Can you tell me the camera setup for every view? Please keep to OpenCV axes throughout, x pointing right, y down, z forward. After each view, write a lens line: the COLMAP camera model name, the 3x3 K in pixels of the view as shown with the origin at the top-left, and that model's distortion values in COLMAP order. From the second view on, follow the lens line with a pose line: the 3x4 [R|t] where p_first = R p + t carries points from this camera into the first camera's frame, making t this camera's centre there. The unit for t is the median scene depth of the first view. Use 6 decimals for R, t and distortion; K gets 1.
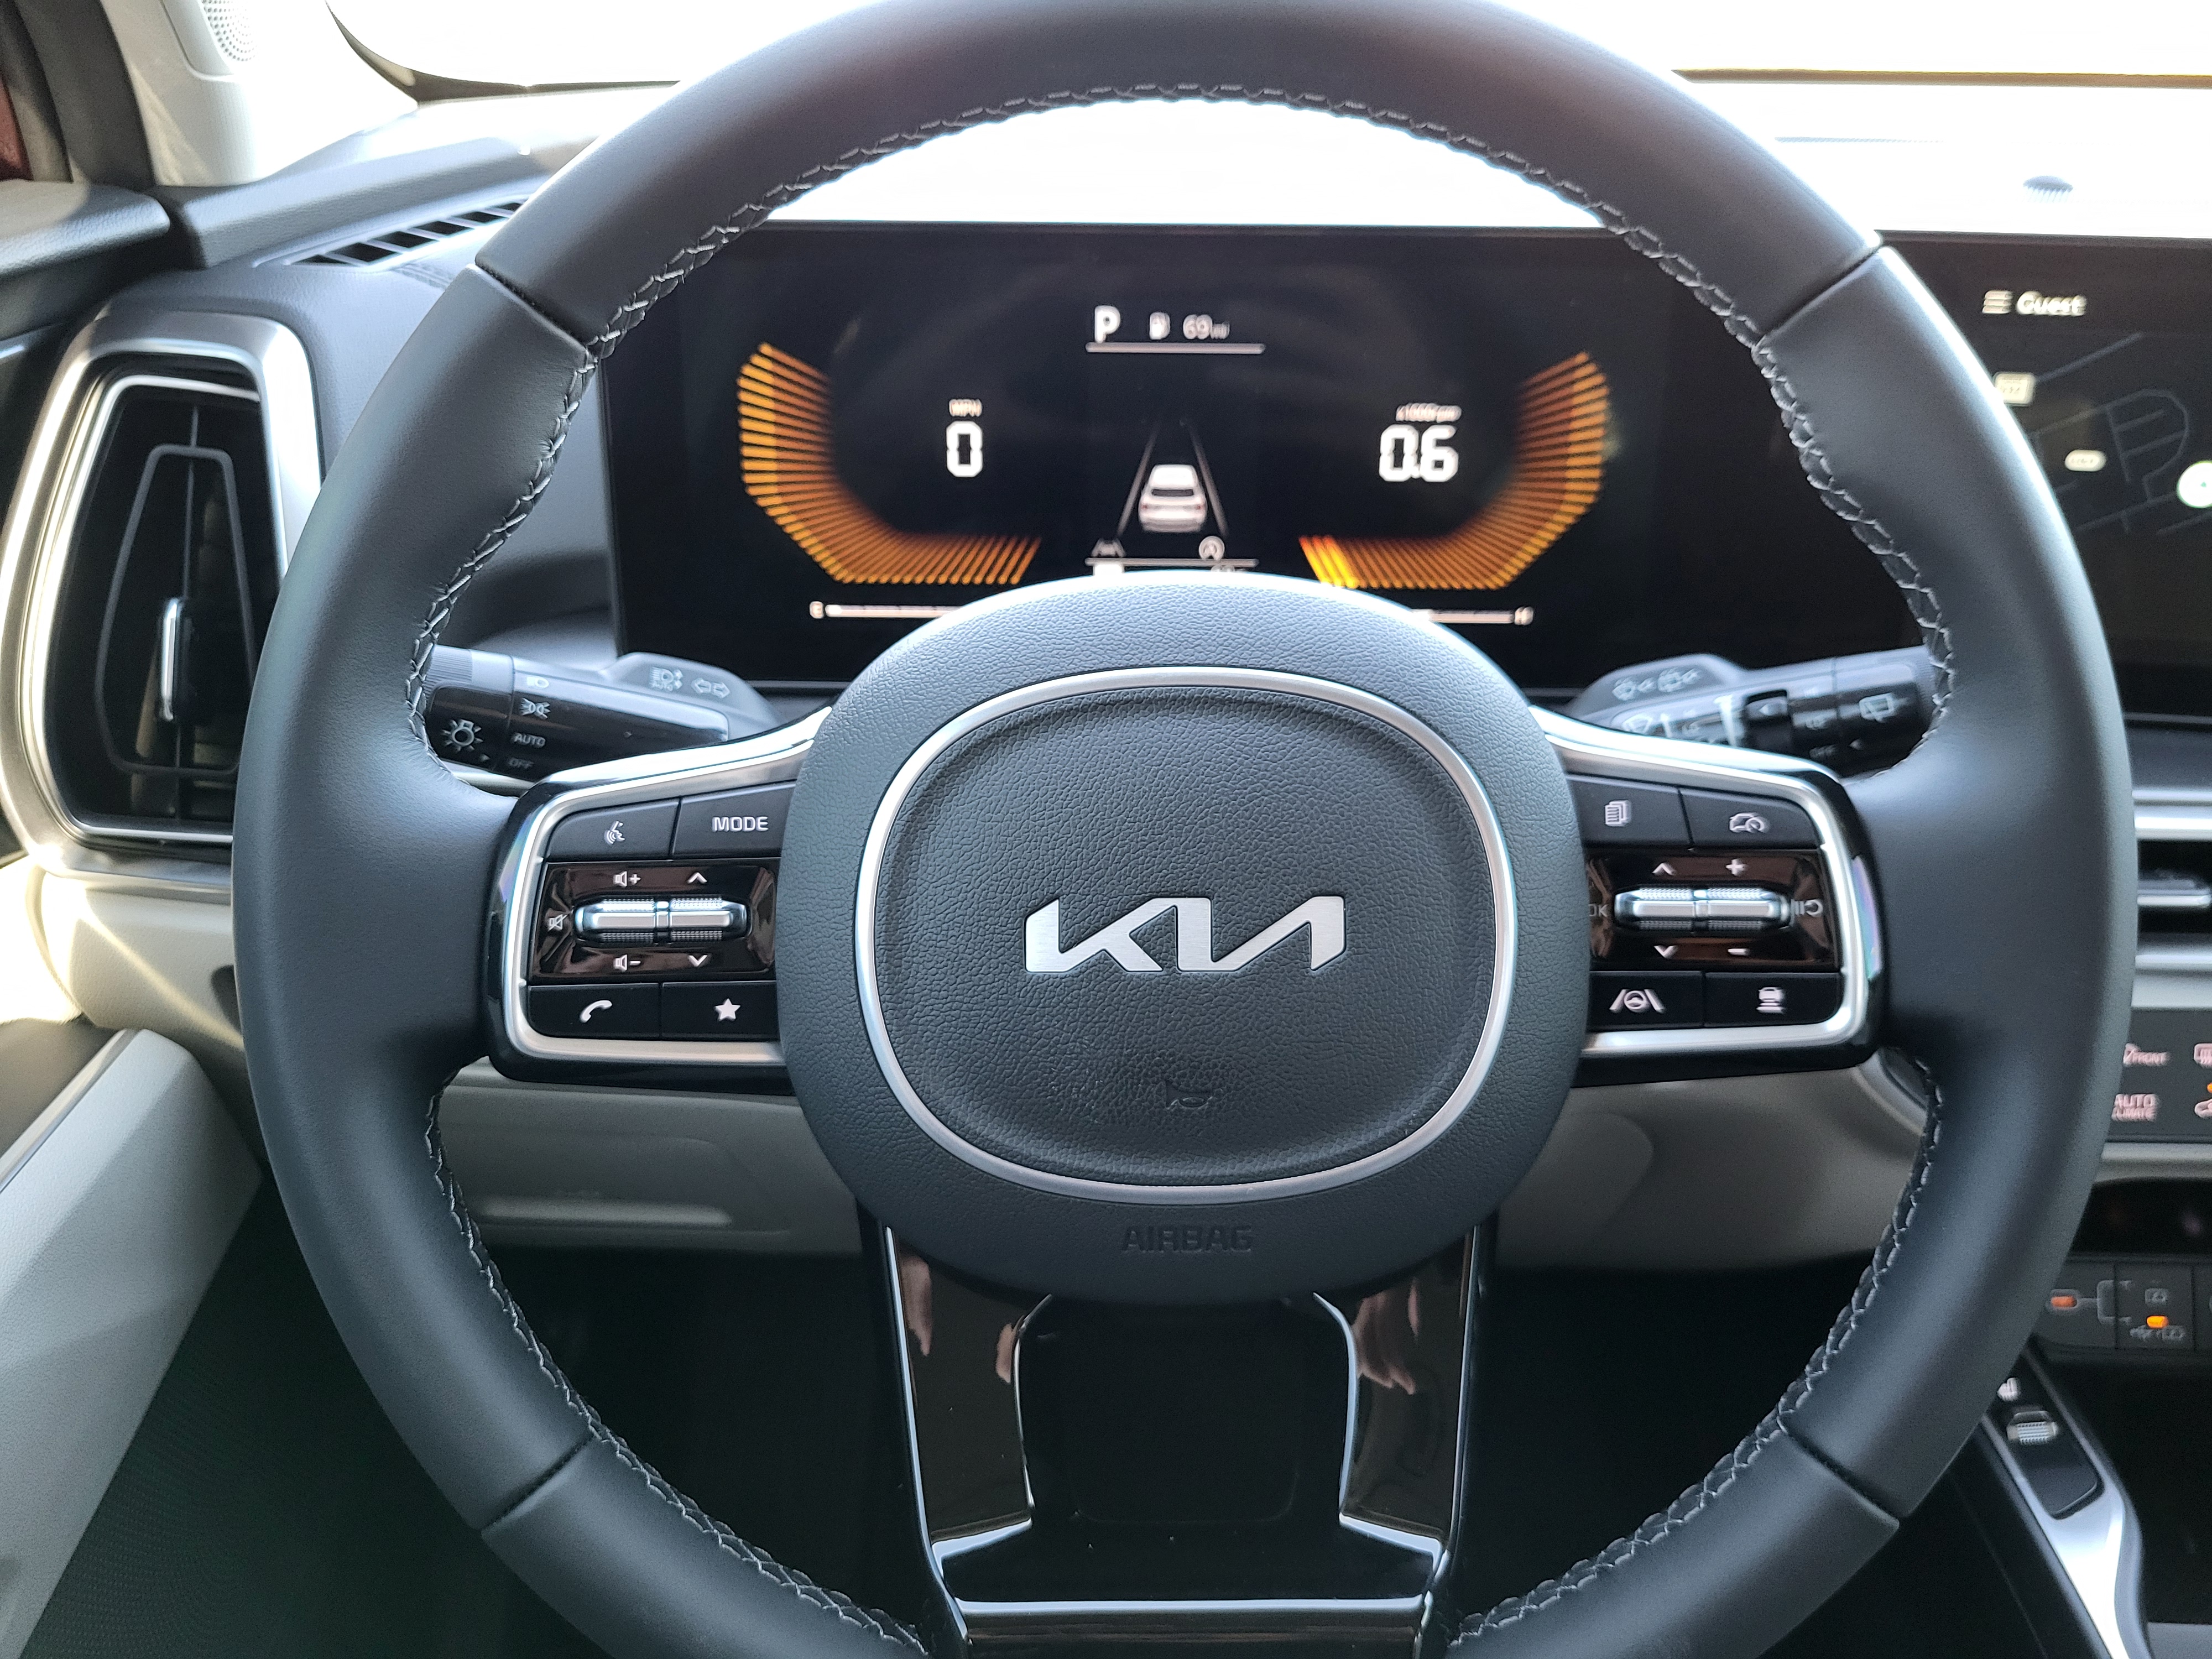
lens RADIAL K [[1694.7, 0, 1121.9], [0, 1694.7, 812.6], [0, 0, 1]] dist [0.027188, -0.010456]
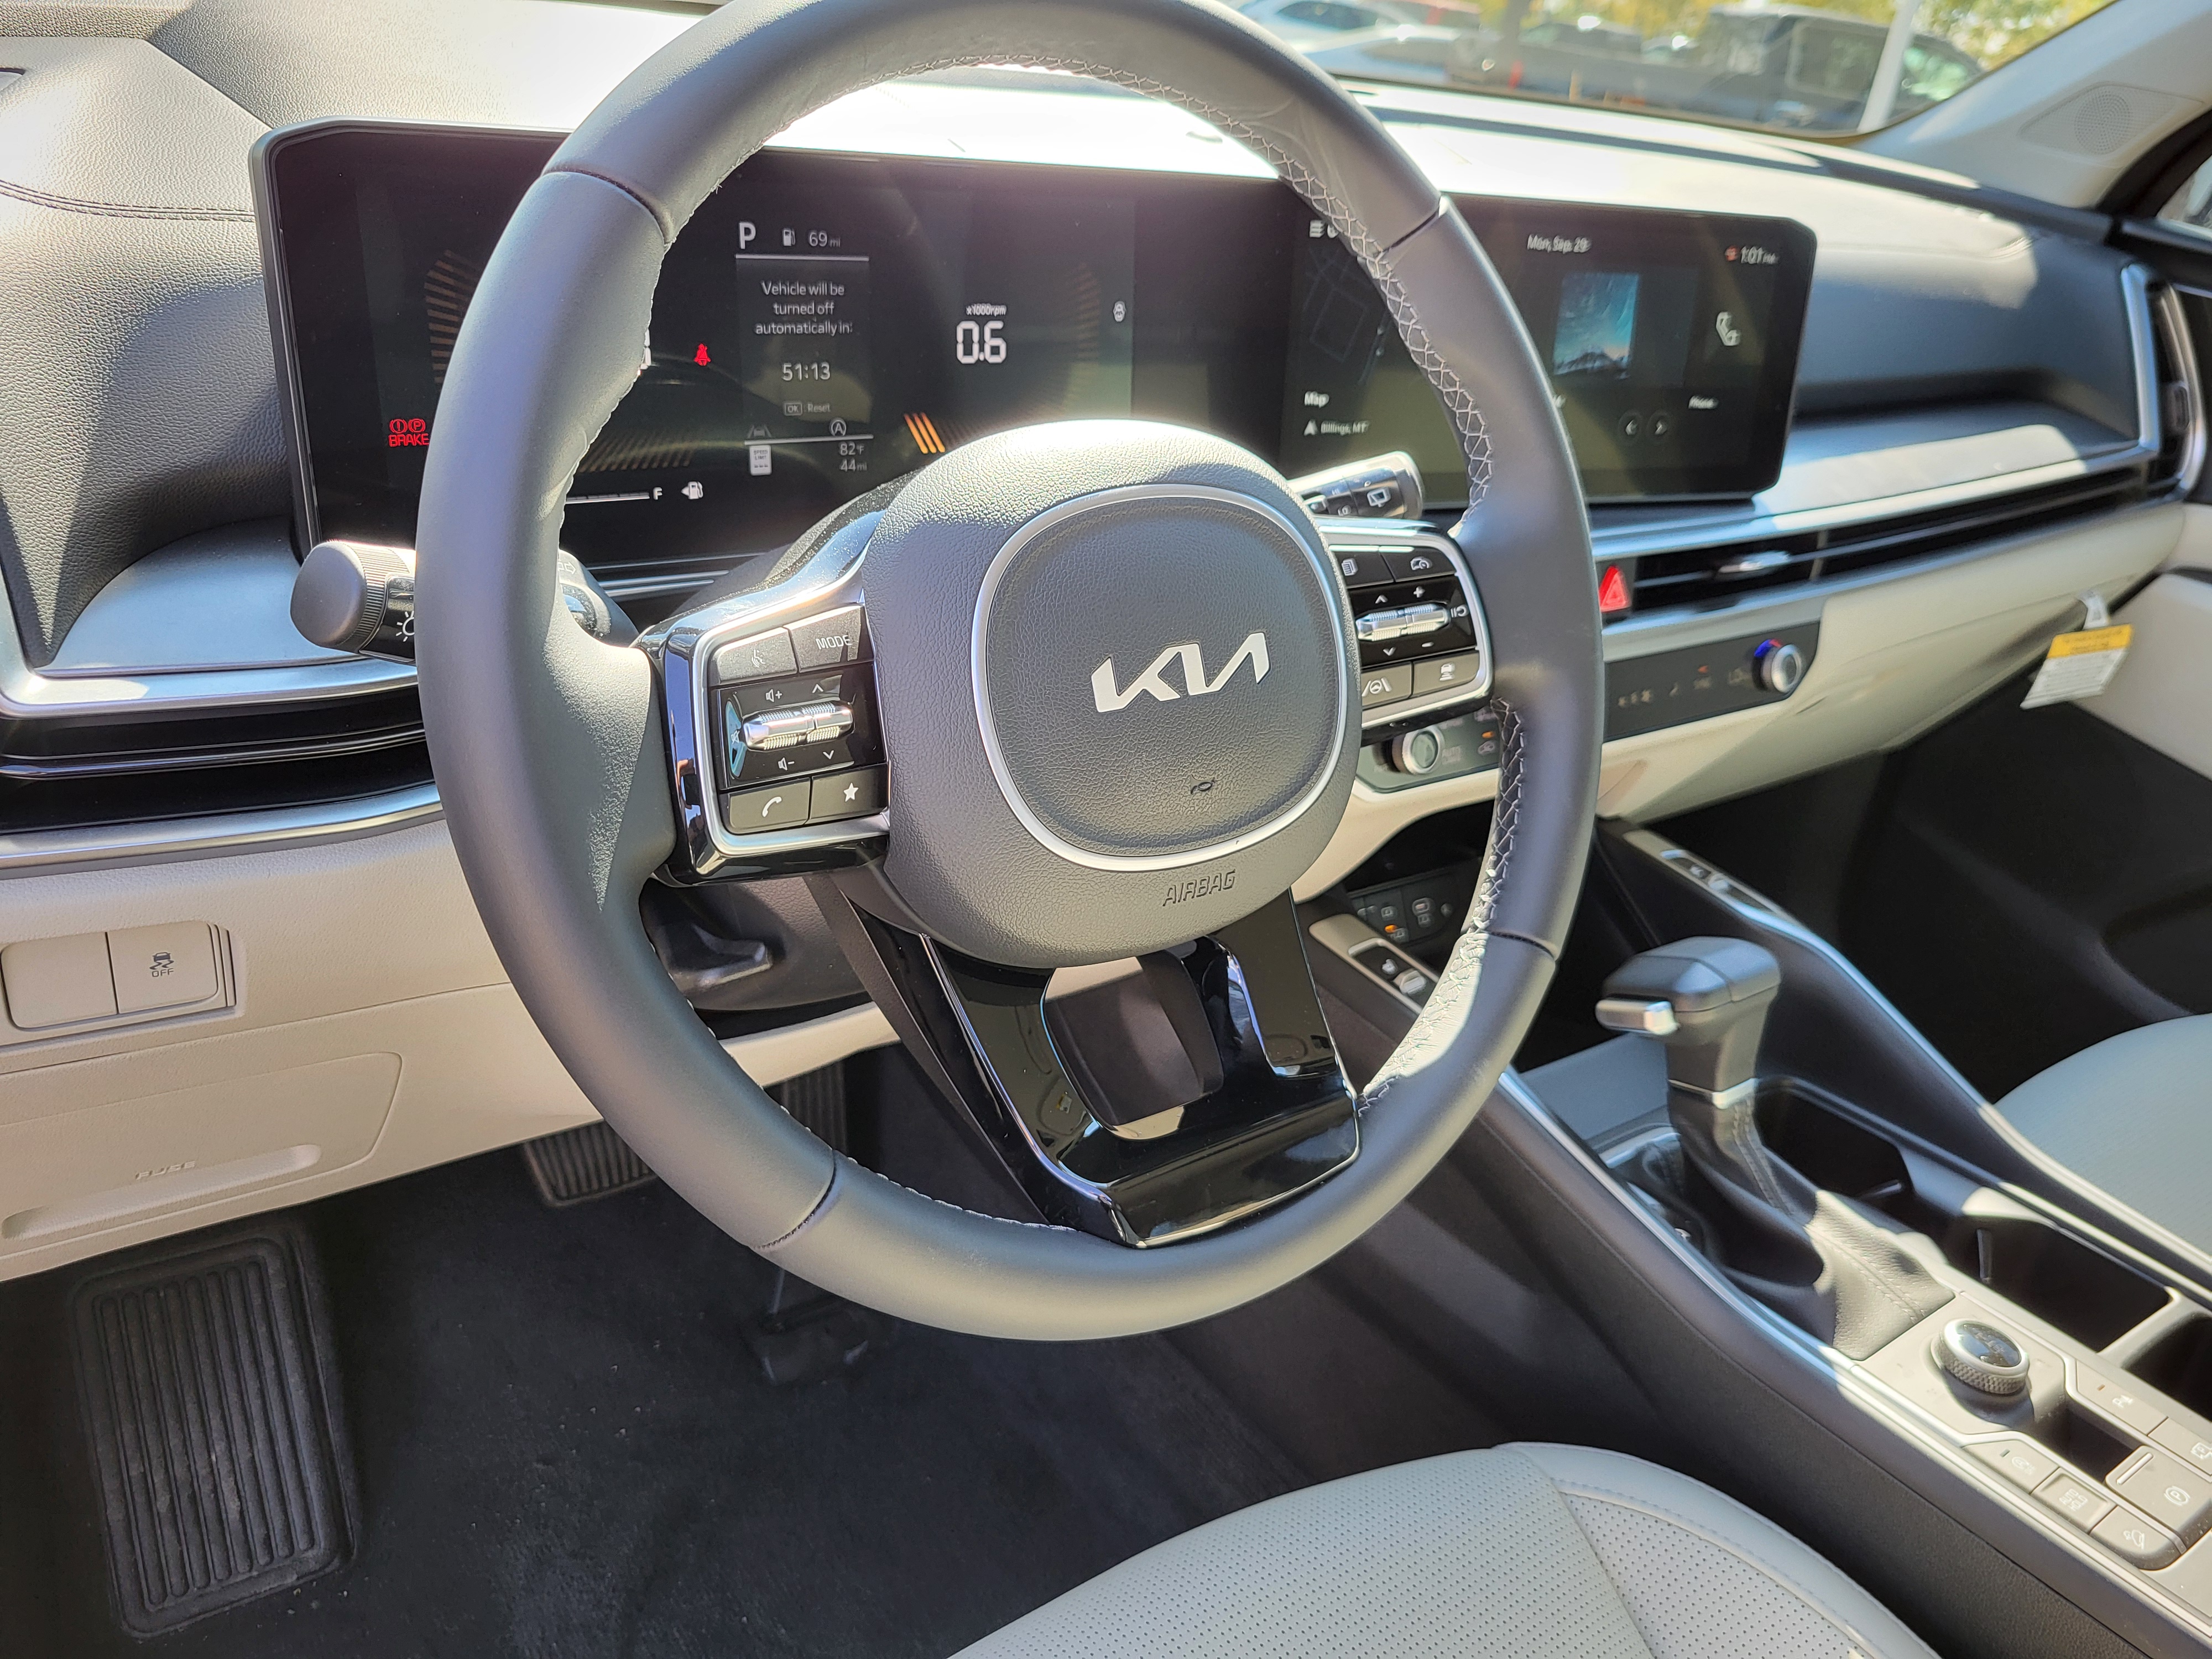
lens RADIAL K [[1694.7, 0, 1097.4], [0, 1694.7, 820.3], [0, 0, 1]] dist [0.027188, -0.010456]
pose [[0.798791, -0.183956, 0.572794, -0.550863], [0.156394, 0.982865, 0.097553, 0.028945], [-0.580925, 0.011657, 0.813874, -0.077218]]
